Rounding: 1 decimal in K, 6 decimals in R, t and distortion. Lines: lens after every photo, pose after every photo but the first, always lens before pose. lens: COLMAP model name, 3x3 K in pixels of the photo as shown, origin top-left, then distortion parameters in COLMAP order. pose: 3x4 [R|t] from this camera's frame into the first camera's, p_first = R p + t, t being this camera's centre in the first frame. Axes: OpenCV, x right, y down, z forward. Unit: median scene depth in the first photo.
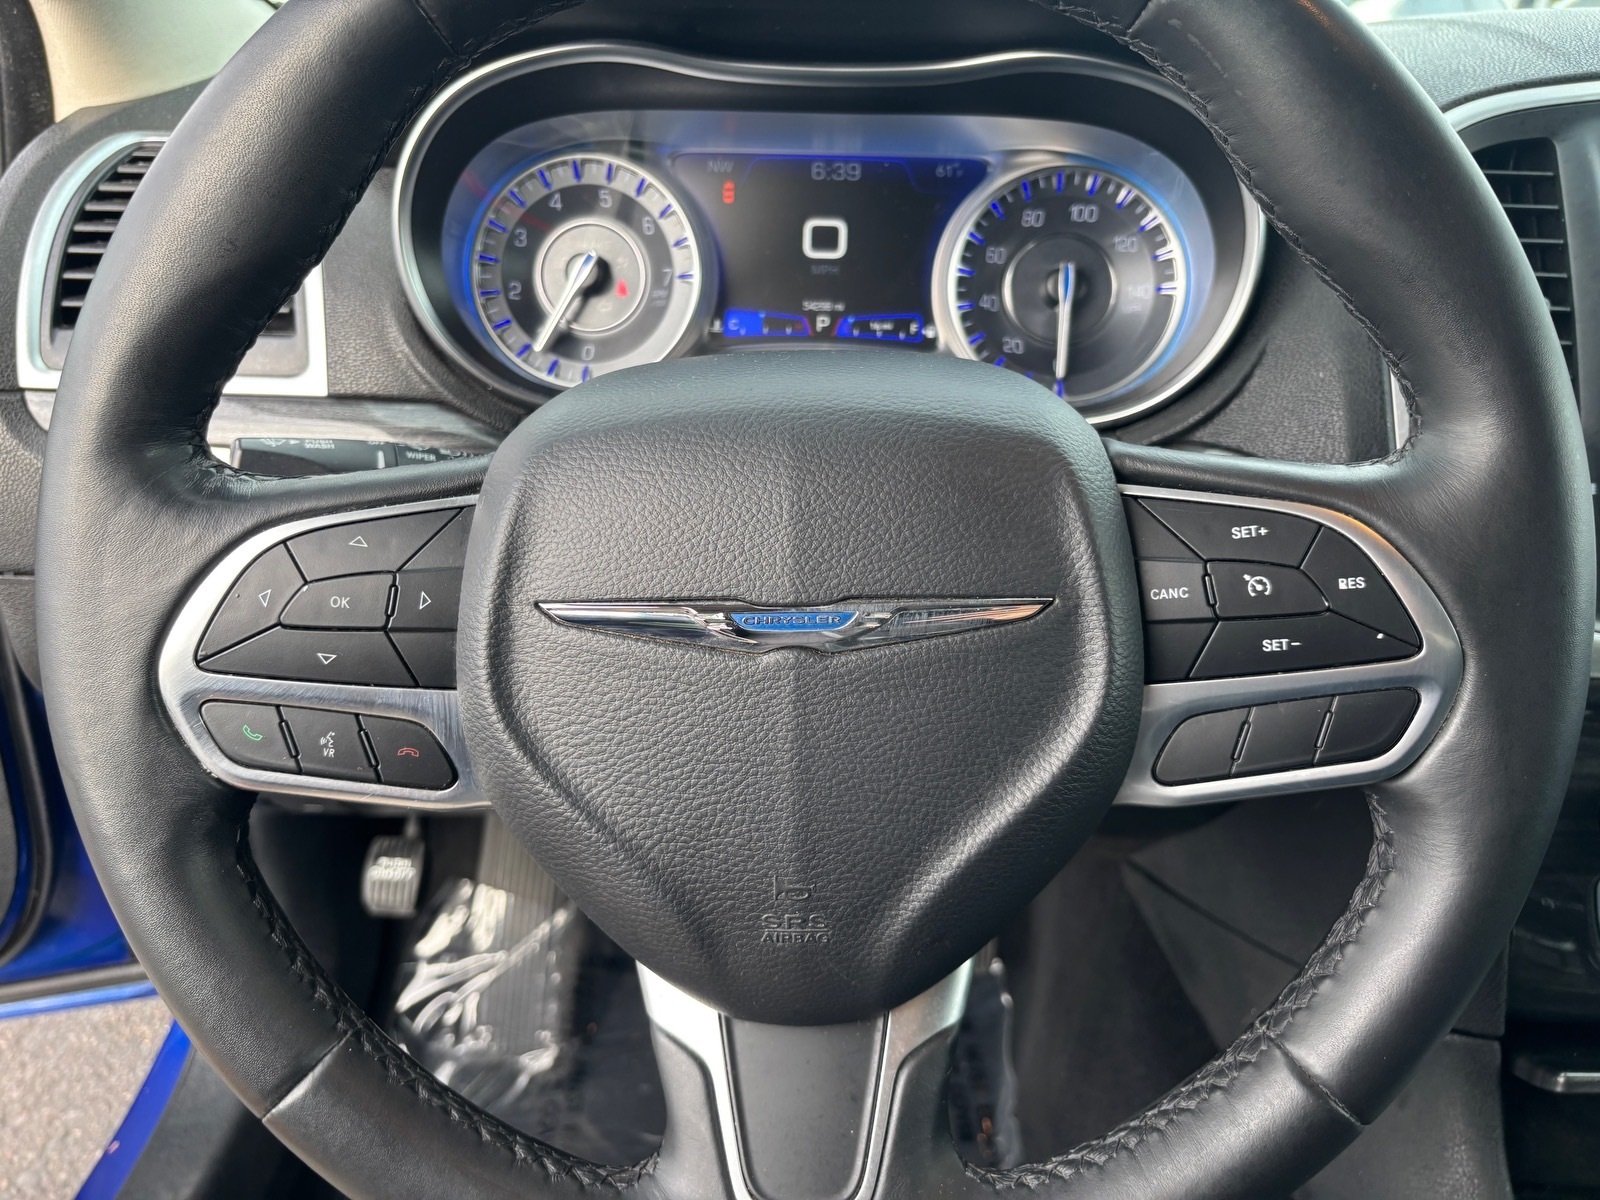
lens RADIAL K [[1219.2, 0, 803.2], [0, 1219.2, 582.4], [0, 0, 1]] dist [0.041953, -0.007518]
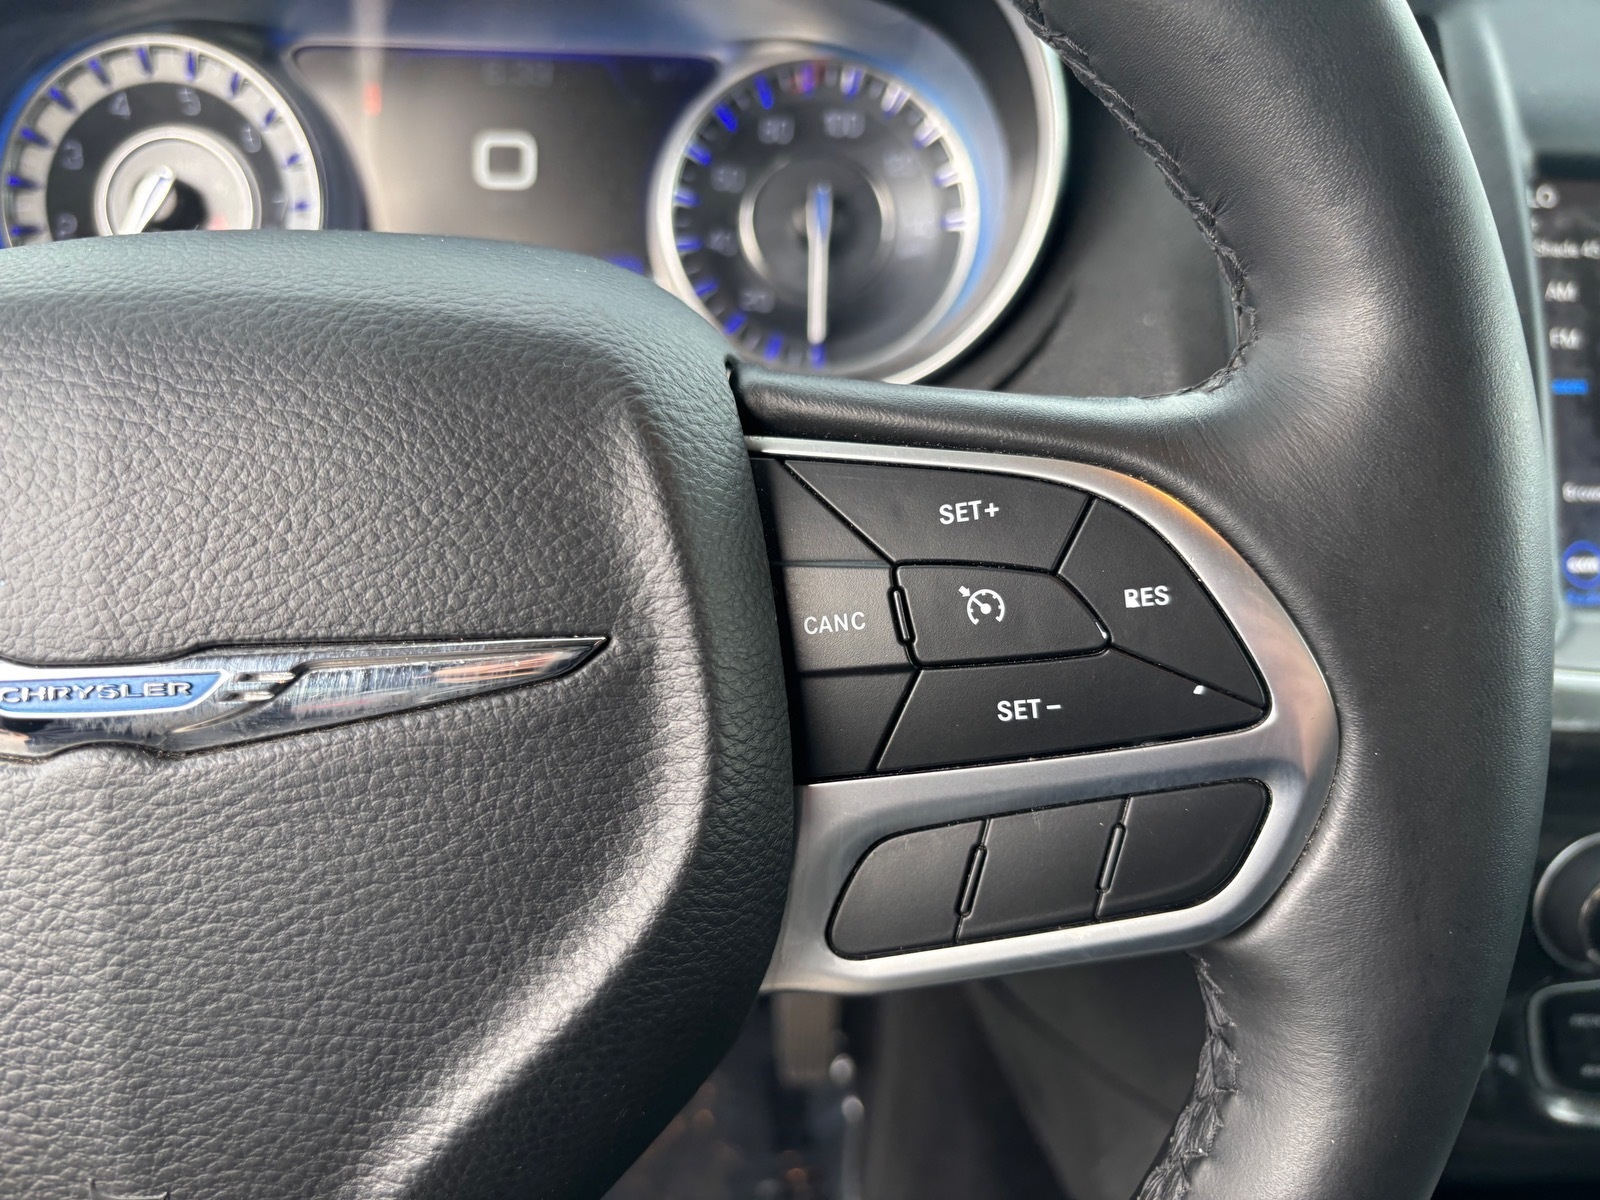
lens RADIAL K [[1188.7, 0, 796.3], [0, 1188.7, 606.4], [0, 0, 1]] dist [0.051342, -0.063849]
pose [[0.997891, -0.022644, 0.060839, 0.251516], [0.023542, 0.999624, -0.014081, 0.008687], [-0.060497, 0.015484, 0.998048, 0.461945]]
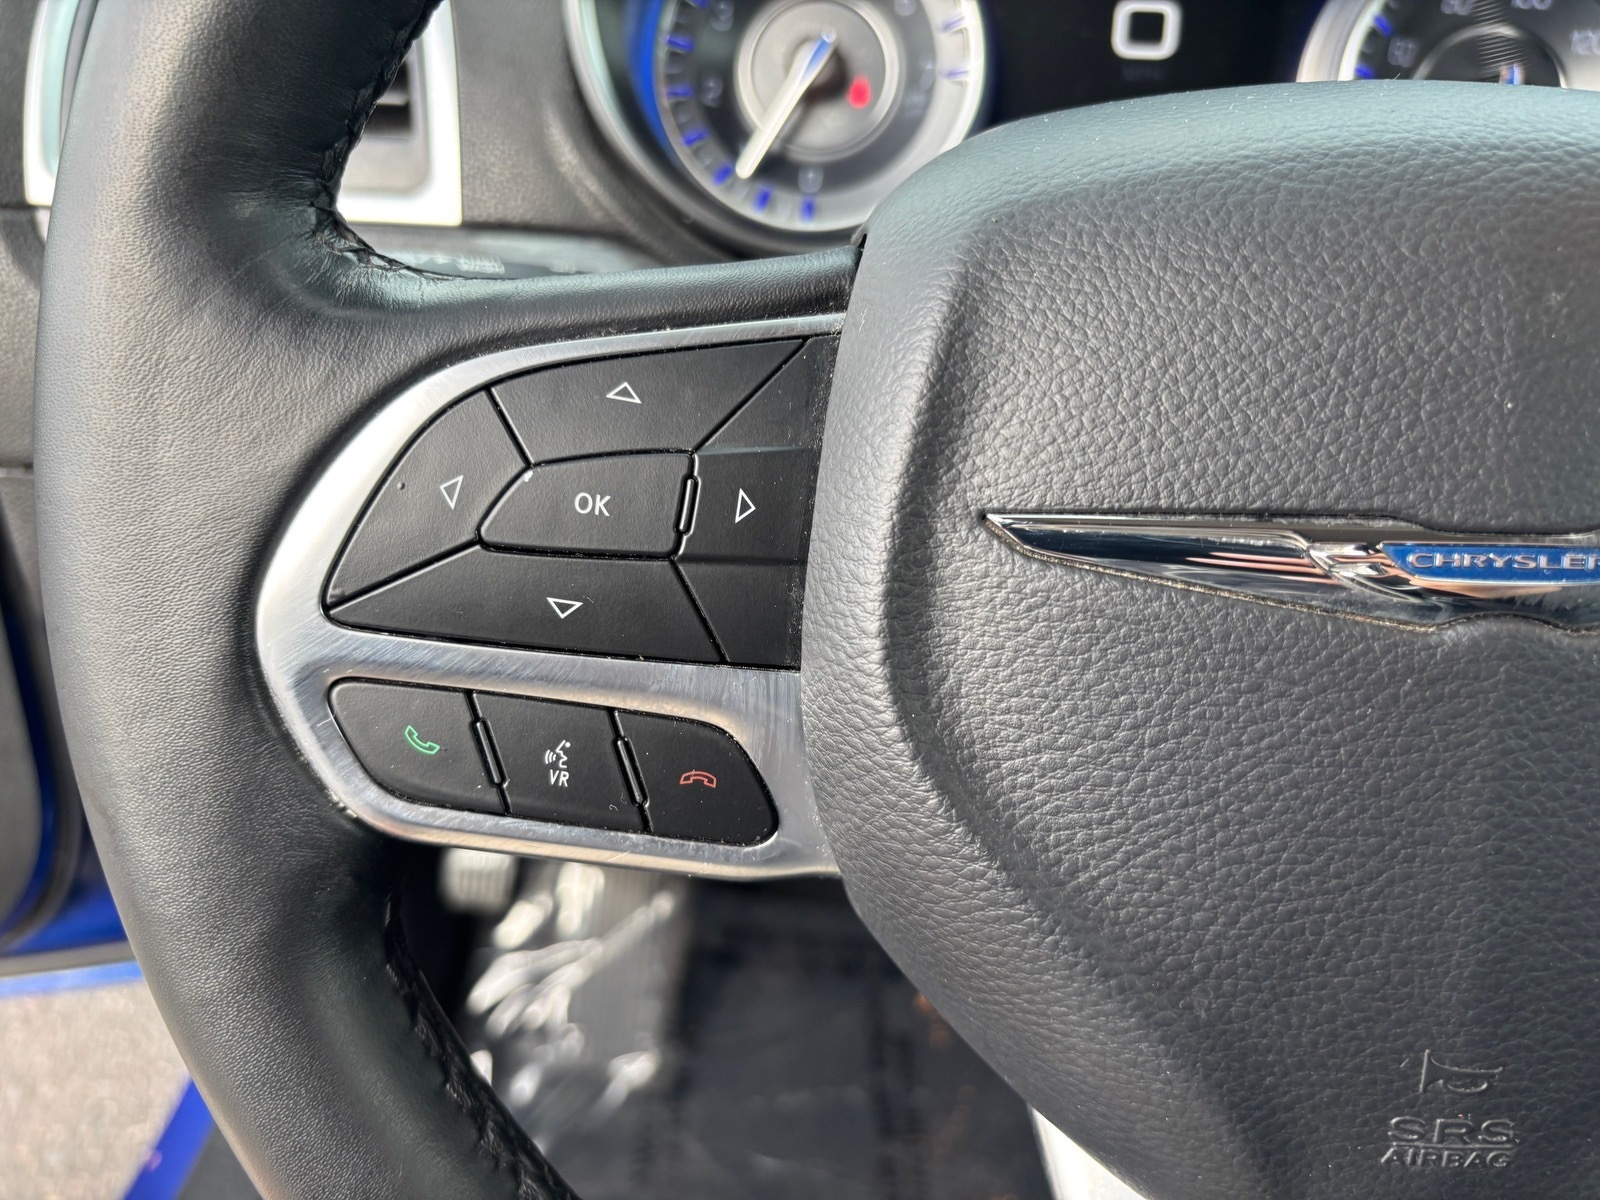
lens RADIAL K [[1203.7, 0, 801.0], [0, 1203.7, 597.5], [0, 0, 1]] dist [0.031546, -0.062425]
pose [[0.999557, 0.028025, -0.010052, -0.288325], [-0.027449, 0.998191, 0.053489, 0.027006], [0.011533, -0.053189, 0.998518, 0.489640]]
